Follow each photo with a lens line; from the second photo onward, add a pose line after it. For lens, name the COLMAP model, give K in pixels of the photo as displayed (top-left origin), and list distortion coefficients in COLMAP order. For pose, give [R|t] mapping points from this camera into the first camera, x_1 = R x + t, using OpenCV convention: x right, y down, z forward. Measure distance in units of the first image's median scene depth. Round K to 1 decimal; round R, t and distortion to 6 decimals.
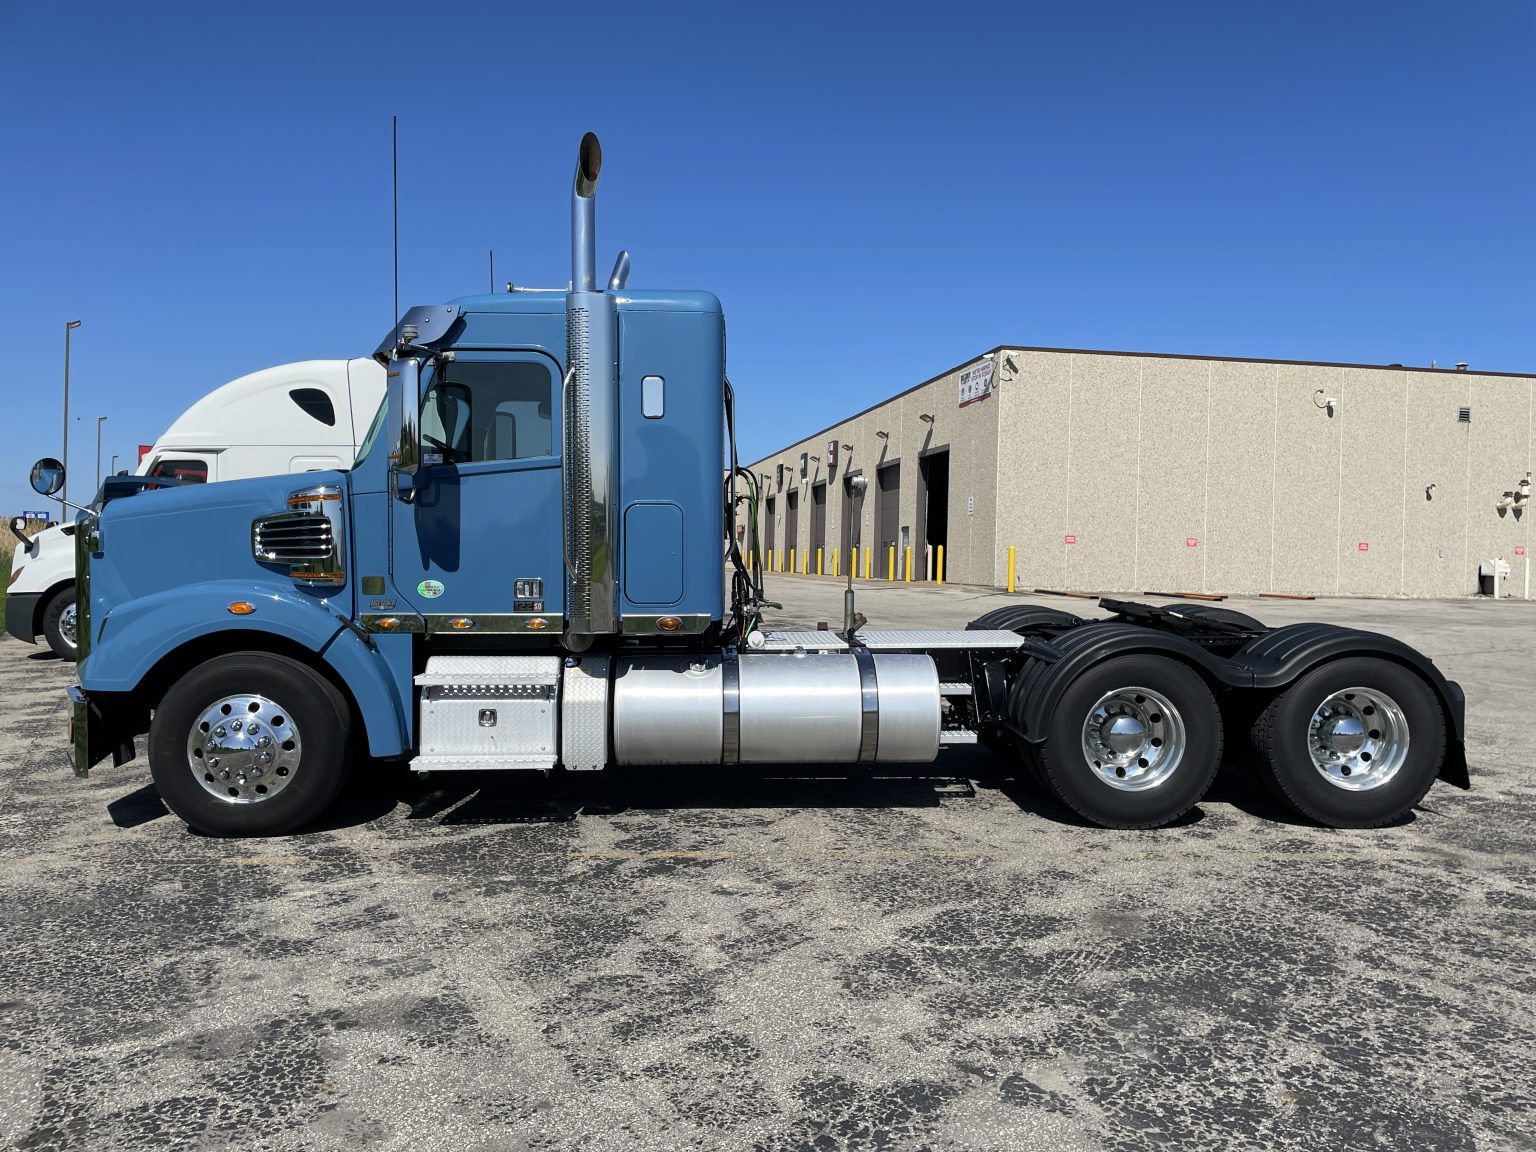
lens RADIAL K [[1207.0, 0, 760.1], [0, 1207.0, 579.8], [0, 0, 1]] dist [0.084537, -0.126749]
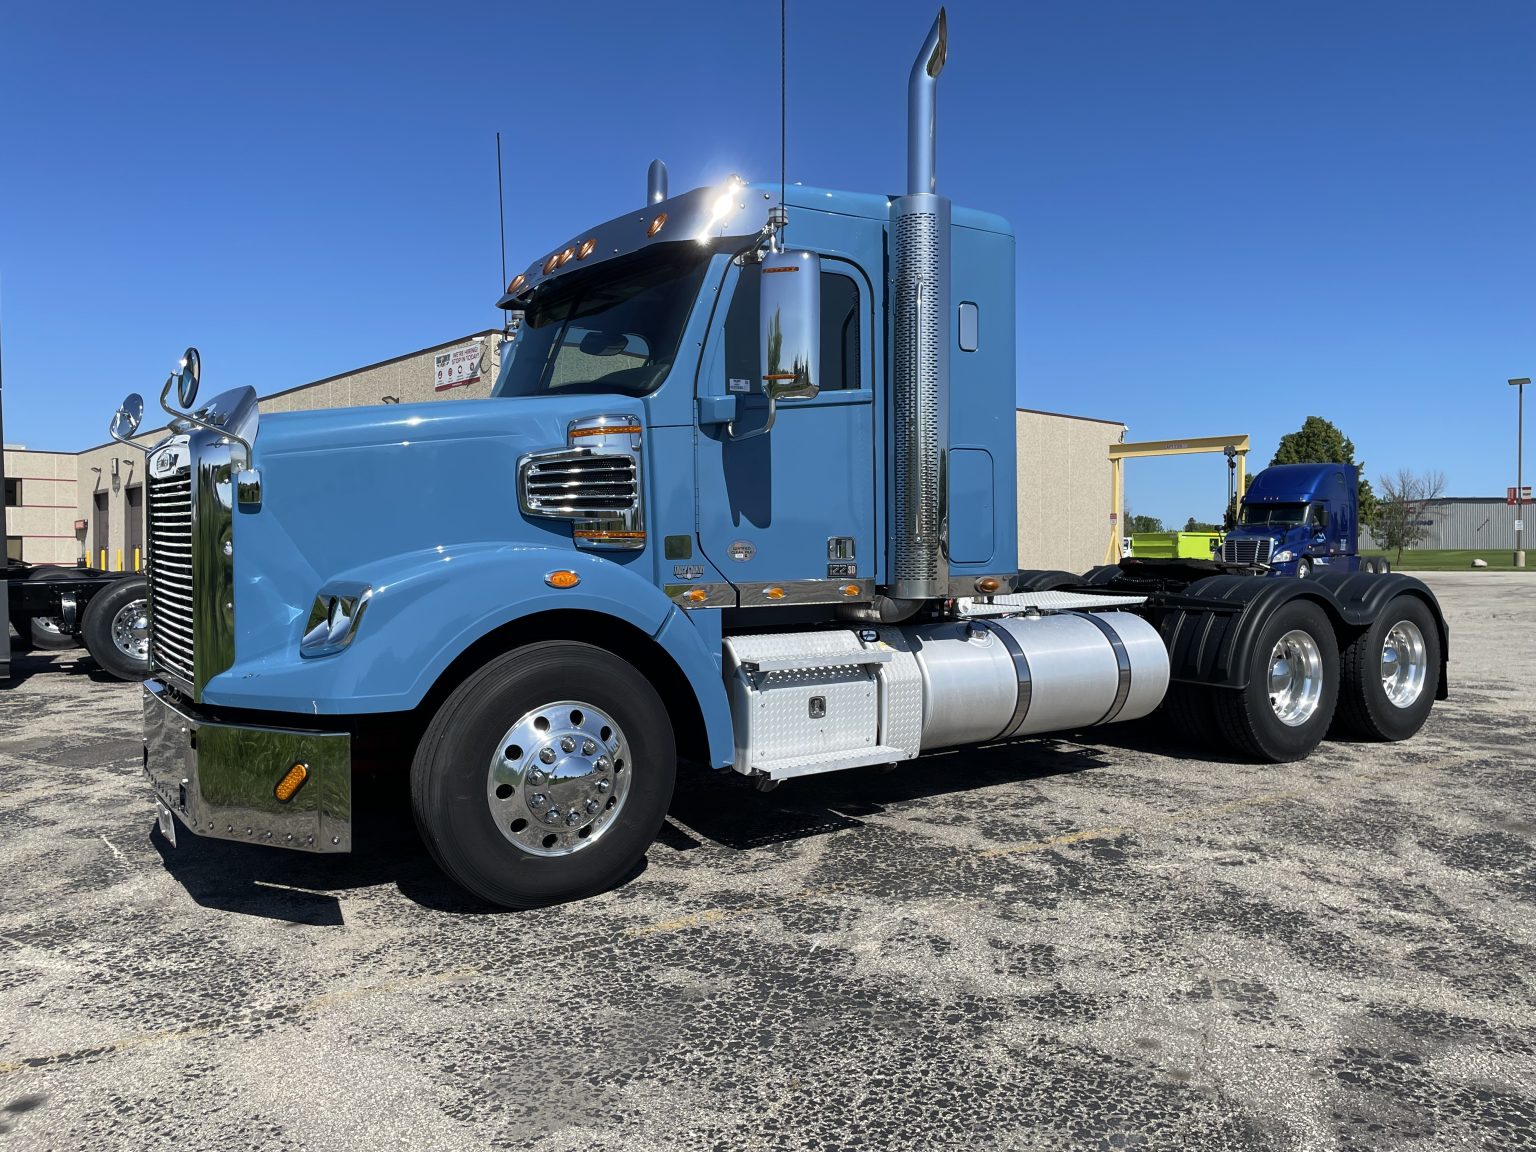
lens RADIAL K [[1207.0, 0, 760.1], [0, 1207.0, 579.8], [0, 0, 1]] dist [0.084537, -0.126749]
pose [[0.847425, -0.029584, 0.530091, -0.702861], [0.029231, 0.999532, 0.009054, 0.020448], [-0.530111, 0.007822, 0.847892, 0.344491]]
